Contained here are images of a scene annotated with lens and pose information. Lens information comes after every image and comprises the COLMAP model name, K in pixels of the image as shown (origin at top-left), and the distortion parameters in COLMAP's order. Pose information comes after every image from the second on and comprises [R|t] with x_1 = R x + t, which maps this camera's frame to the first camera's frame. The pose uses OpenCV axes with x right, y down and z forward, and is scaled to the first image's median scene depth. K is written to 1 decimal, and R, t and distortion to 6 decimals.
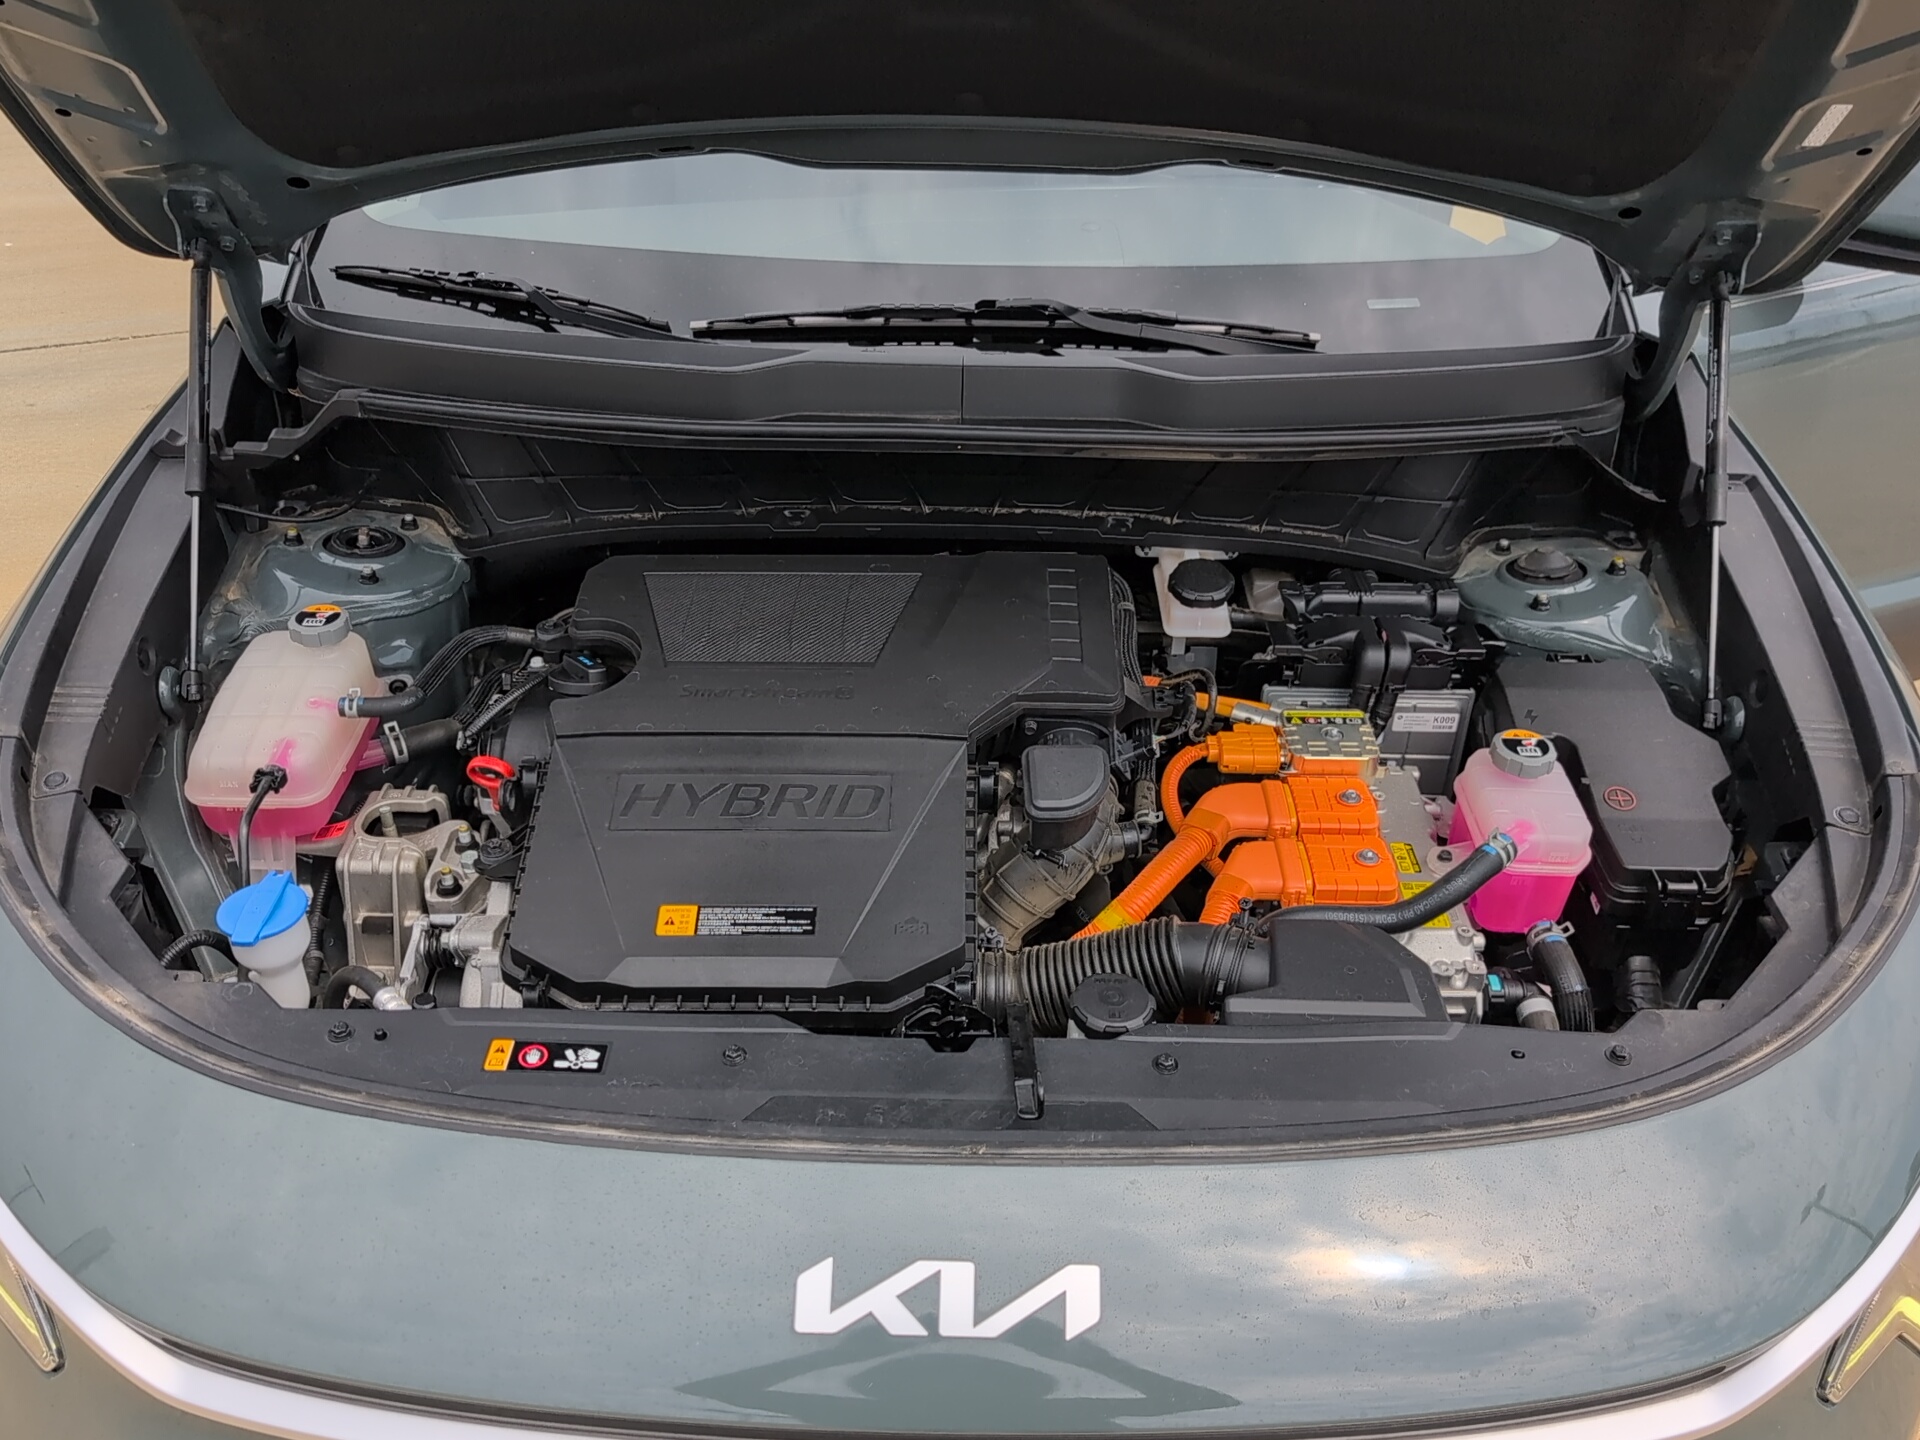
lens RADIAL K [[1694.8, 0, 960.0], [0, 1694.8, 720.0], [0, 0, 1]] dist [0.100574, -0.387589]
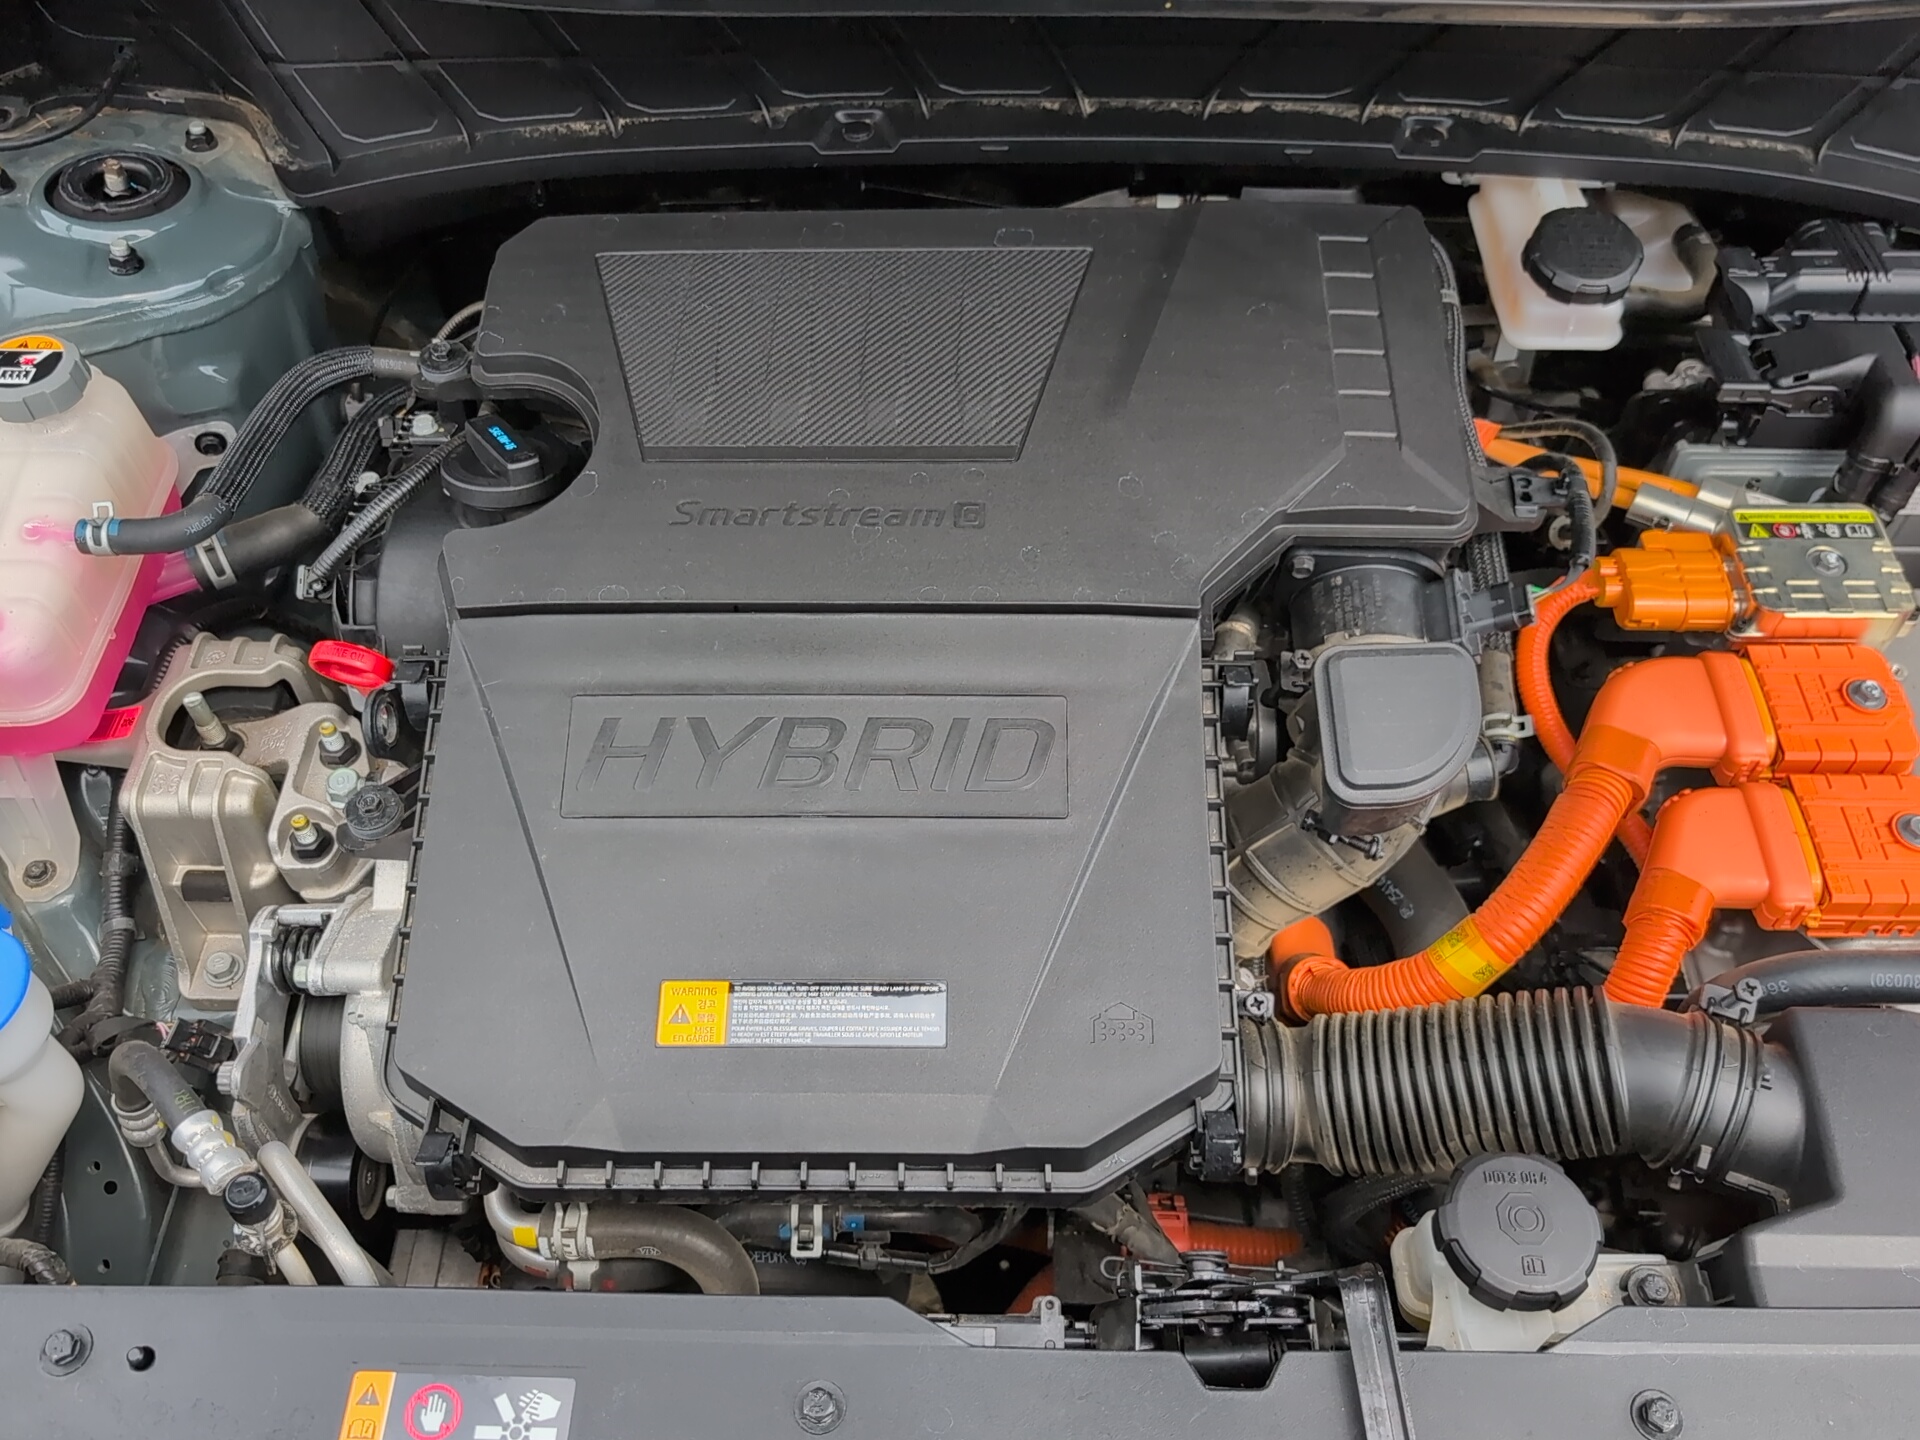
lens RADIAL K [[1650.6, 0, 960.0], [0, 1650.6, 720.0], [0, 0, 1]] dist [-0.021830, 0.020558]
pose [[0.999874, -0.008052, -0.013686, -0.061110], [0.012109, 0.944180, 0.329209, -0.121672], [0.010271, -0.329333, 0.944158, 0.448339]]
